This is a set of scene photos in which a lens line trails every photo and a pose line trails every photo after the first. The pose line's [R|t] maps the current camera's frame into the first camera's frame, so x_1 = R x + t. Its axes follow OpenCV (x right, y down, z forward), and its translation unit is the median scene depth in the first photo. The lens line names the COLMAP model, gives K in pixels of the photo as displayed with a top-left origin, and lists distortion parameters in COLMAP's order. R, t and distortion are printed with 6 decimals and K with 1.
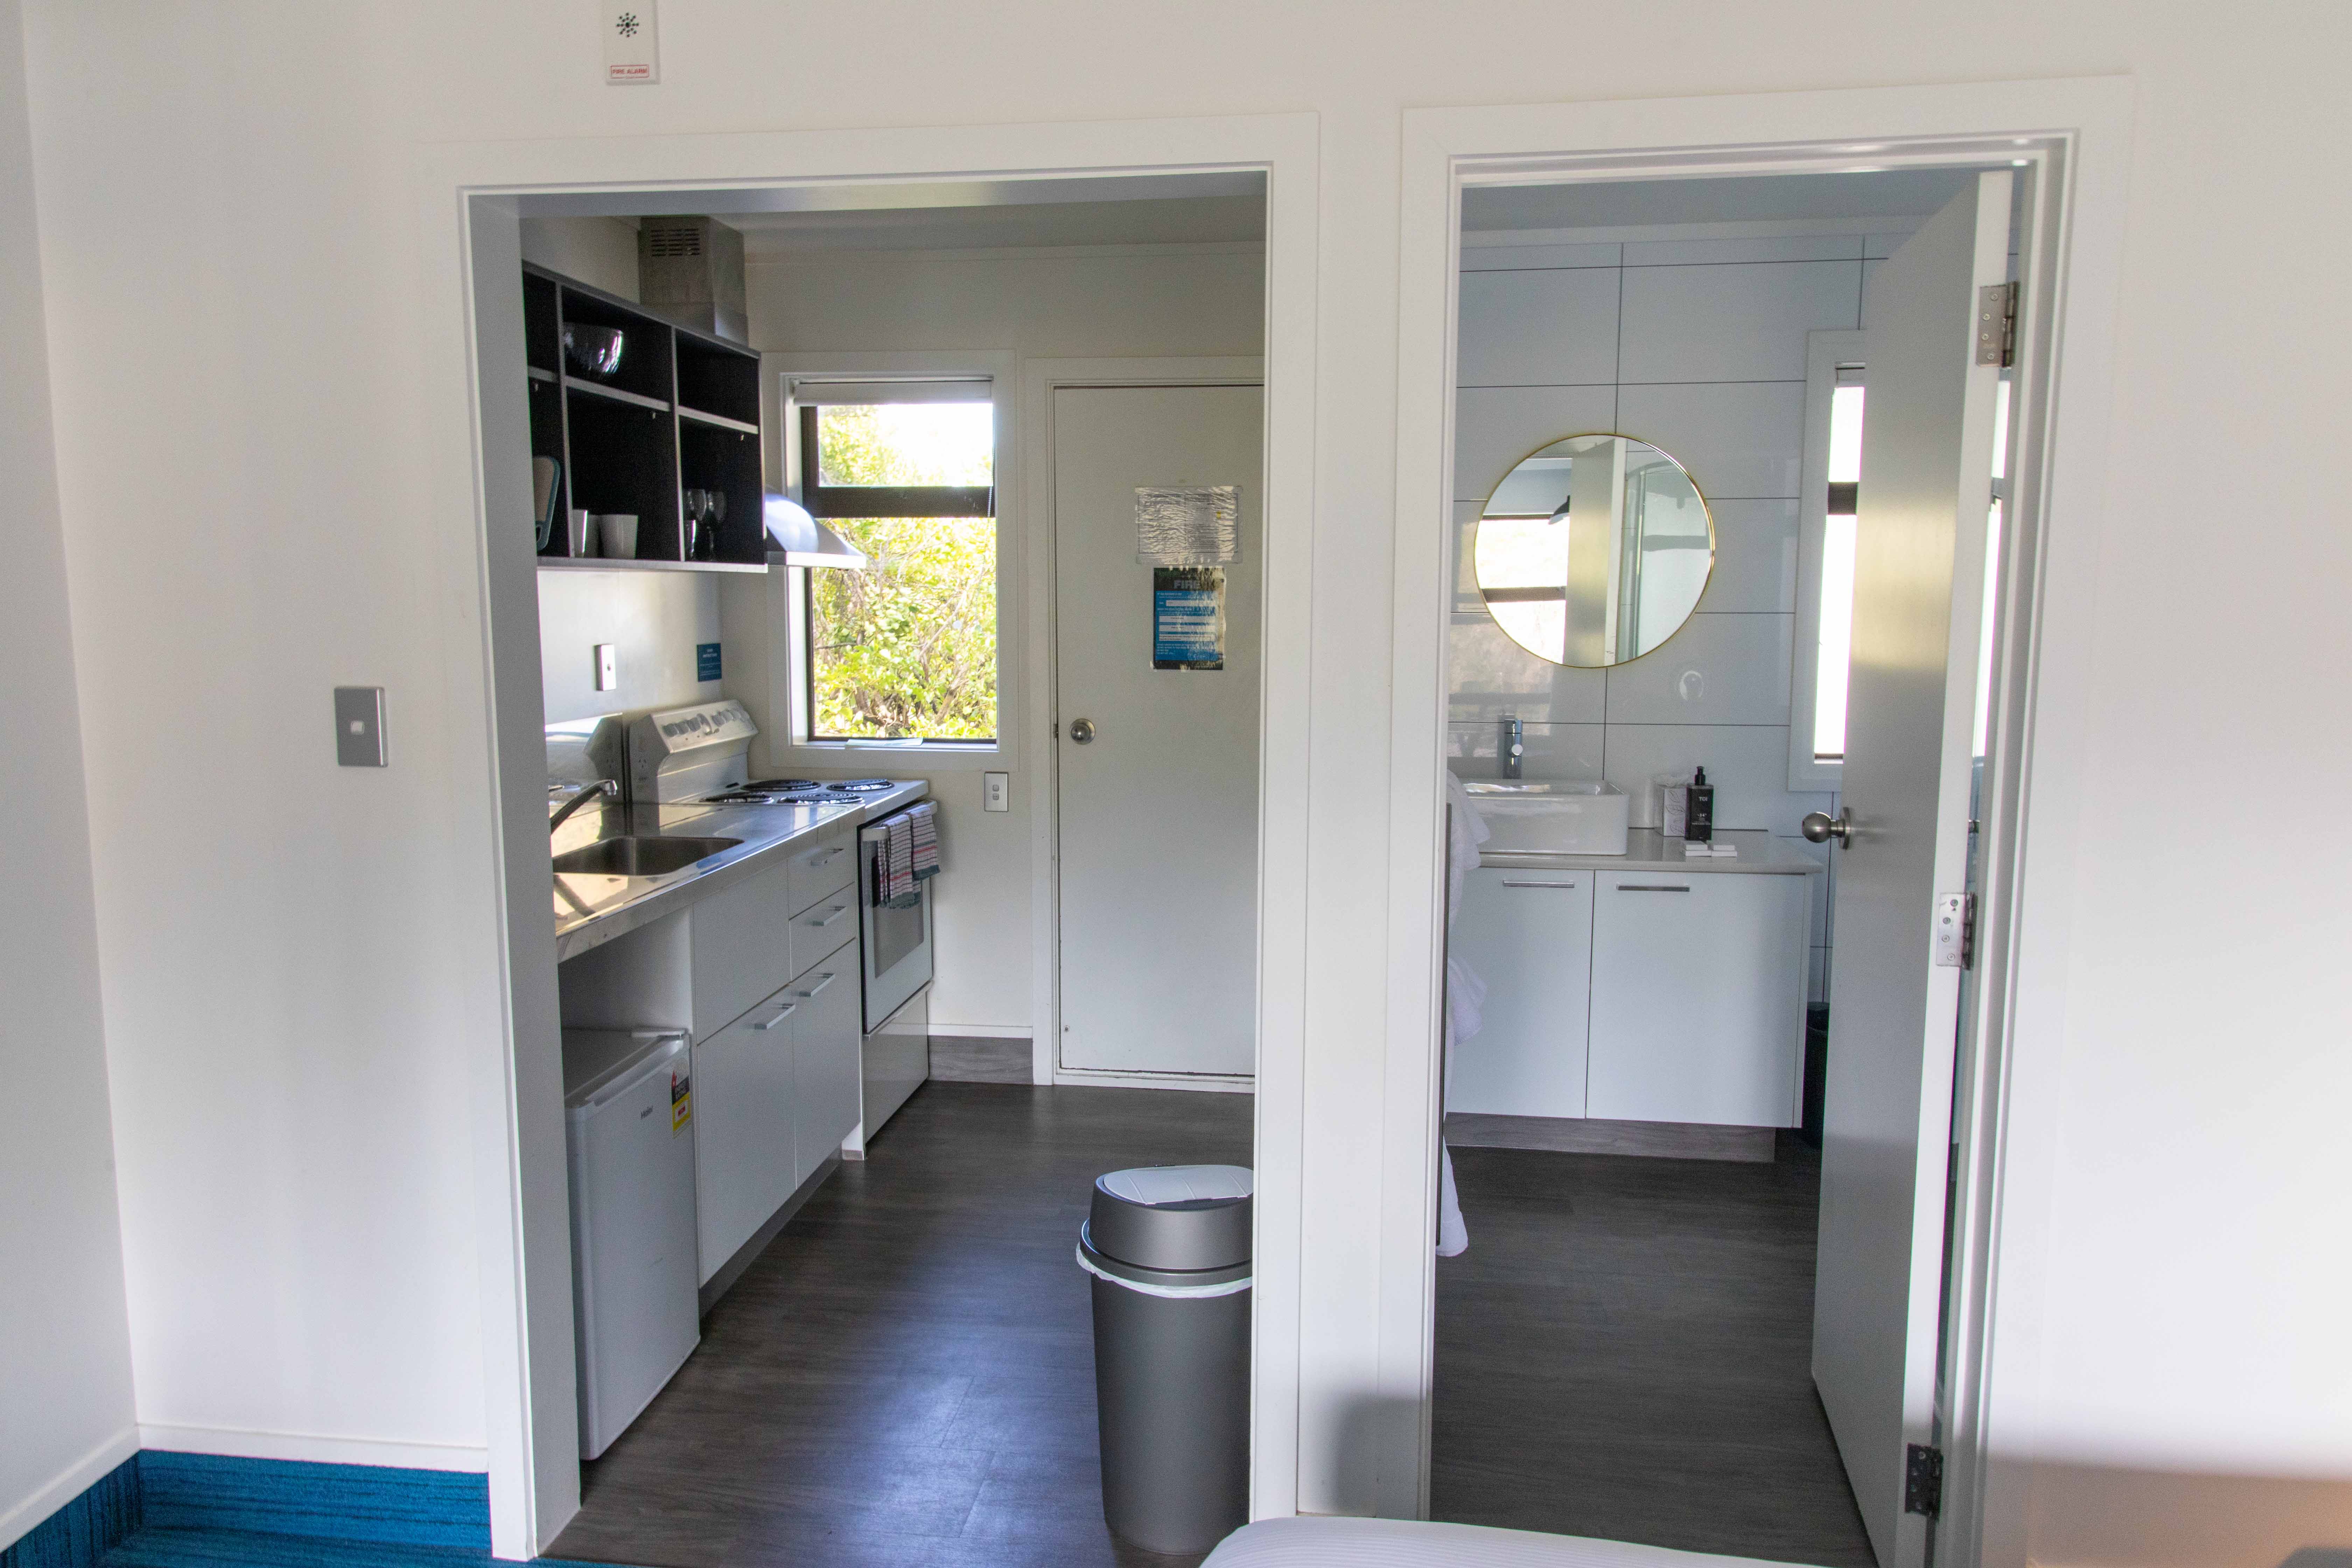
lens RADIAL K [[1609.5, 0, 1151.6], [0, 1609.5, 789.8], [0, 0, 1]] dist [0.045402, -0.048565]
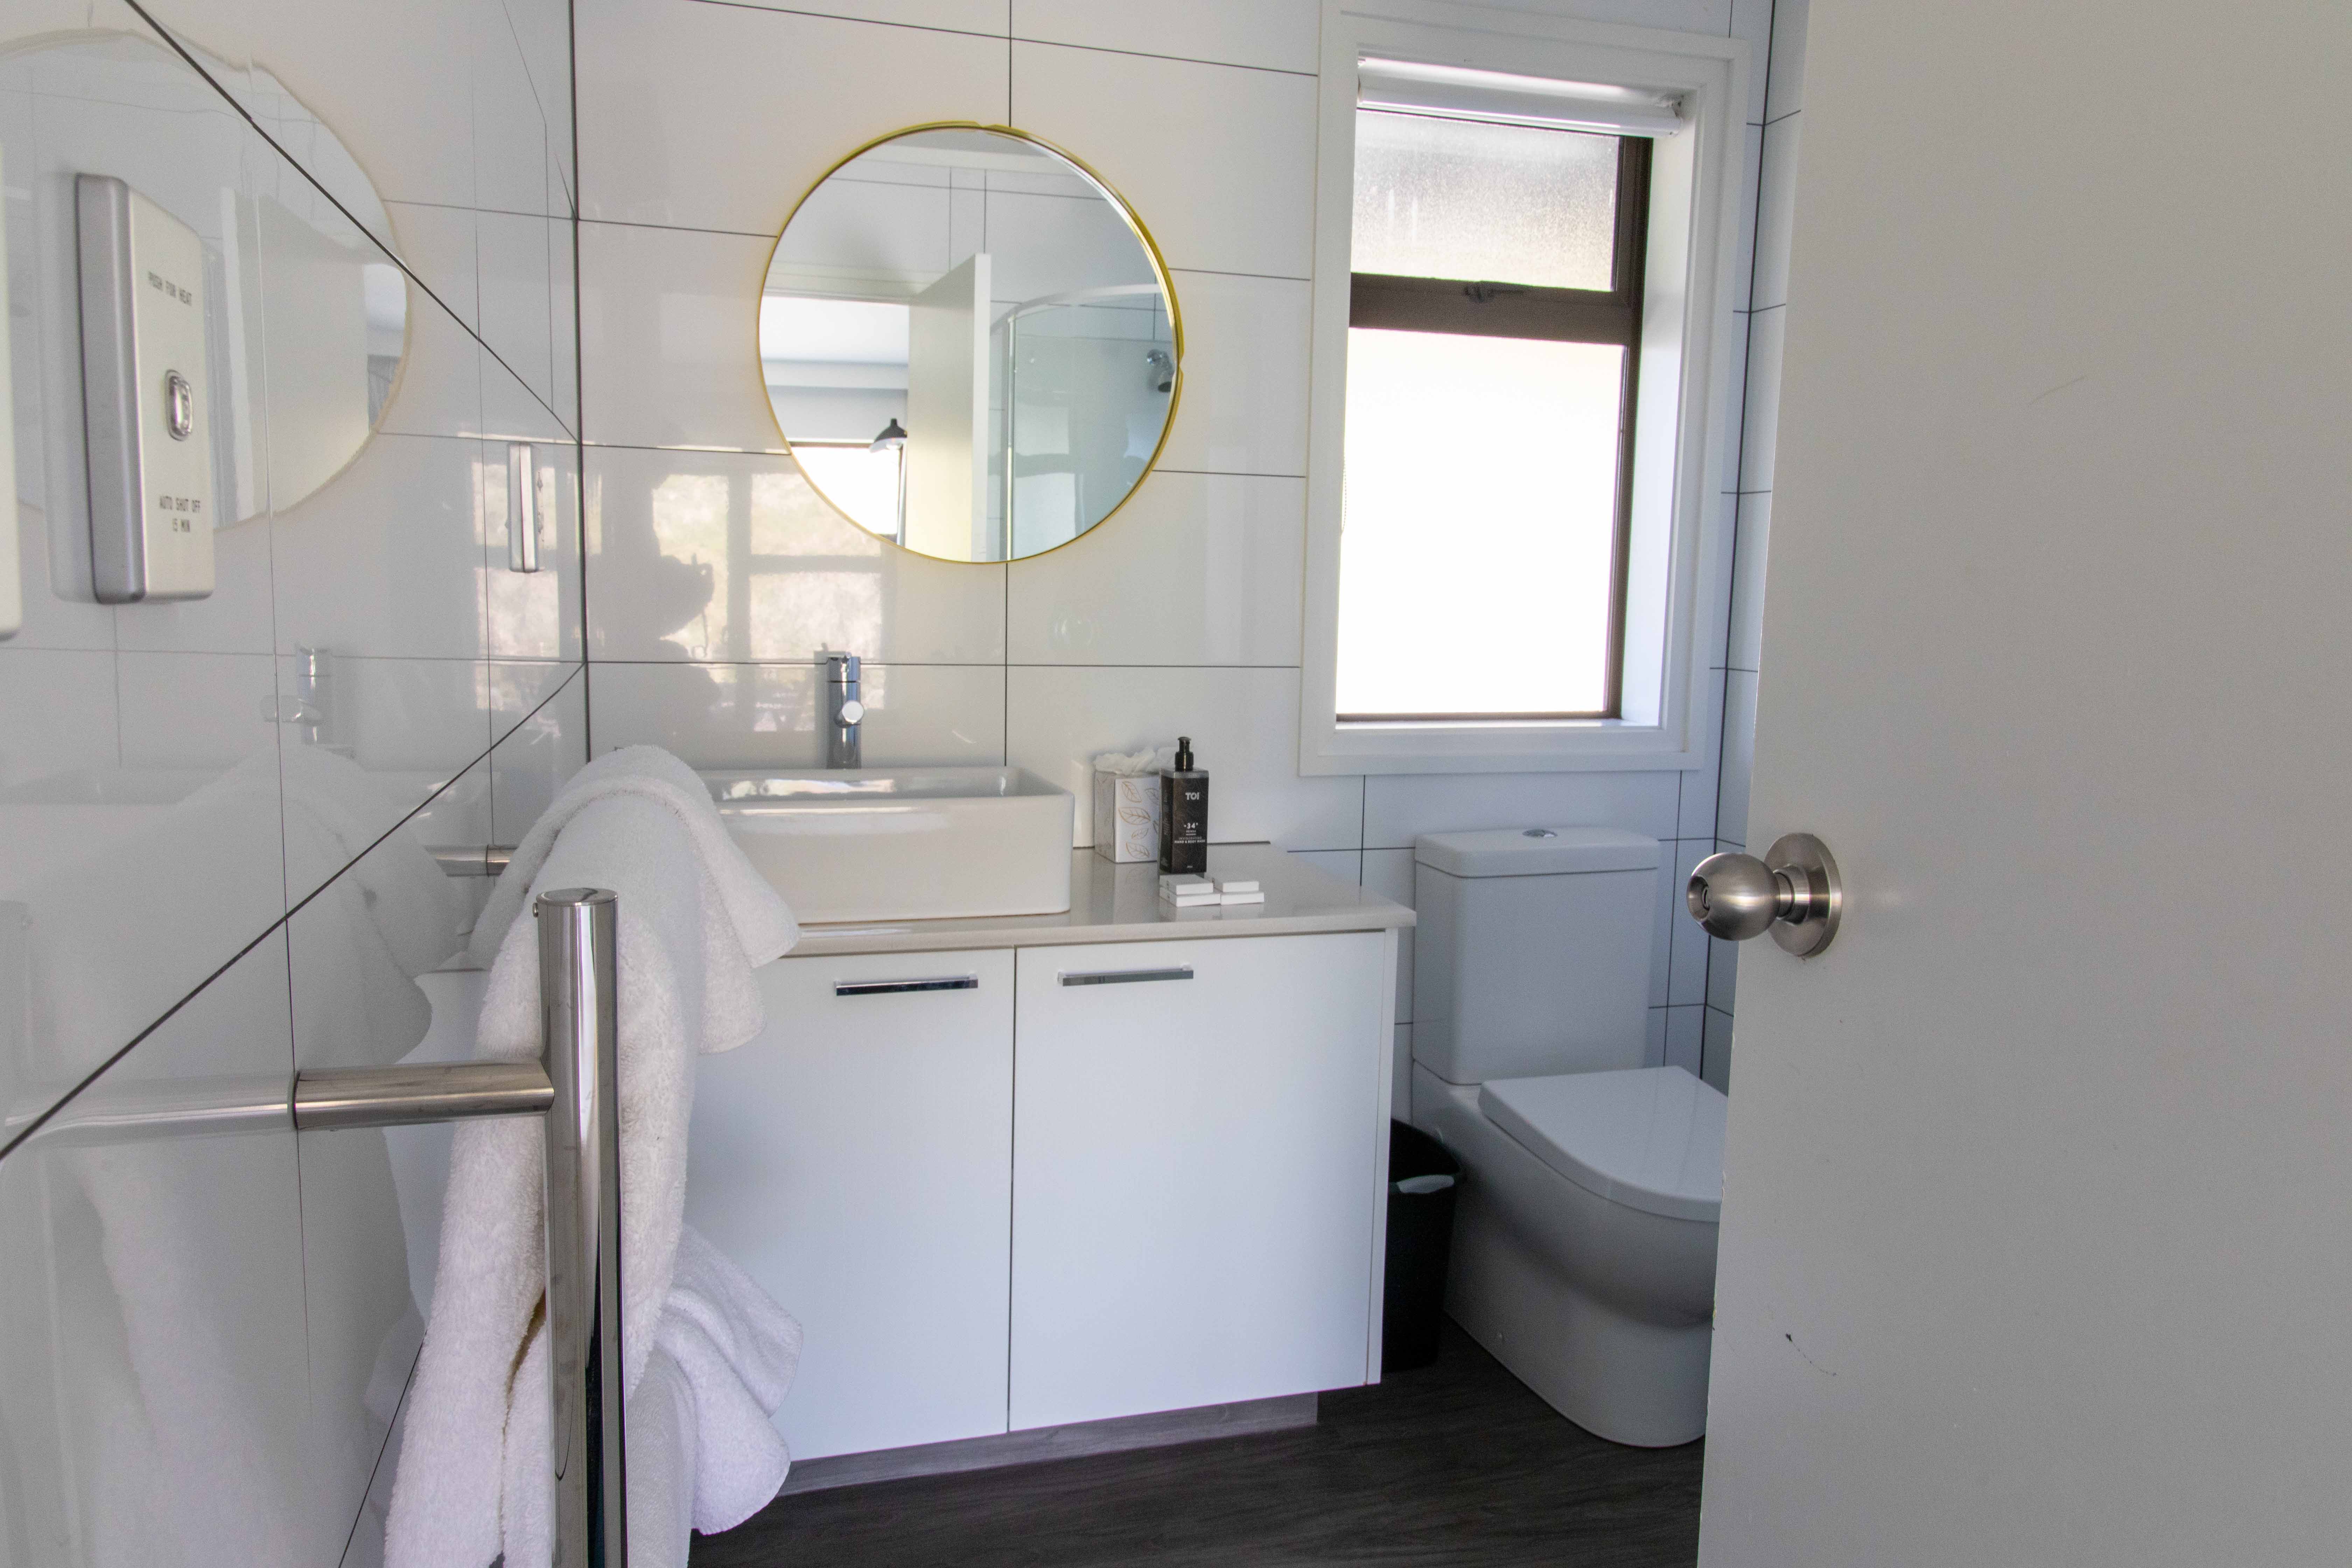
lens RADIAL K [[1609.5, 0, 1151.6], [0, 1609.5, 789.8], [0, 0, 1]] dist [0.045402, -0.048565]
pose [[0.914957, -0.033446, 0.402164, 0.106540], [0.029410, 0.999436, 0.016208, -0.005608], [-0.402479, -0.003002, 0.915424, 0.492935]]
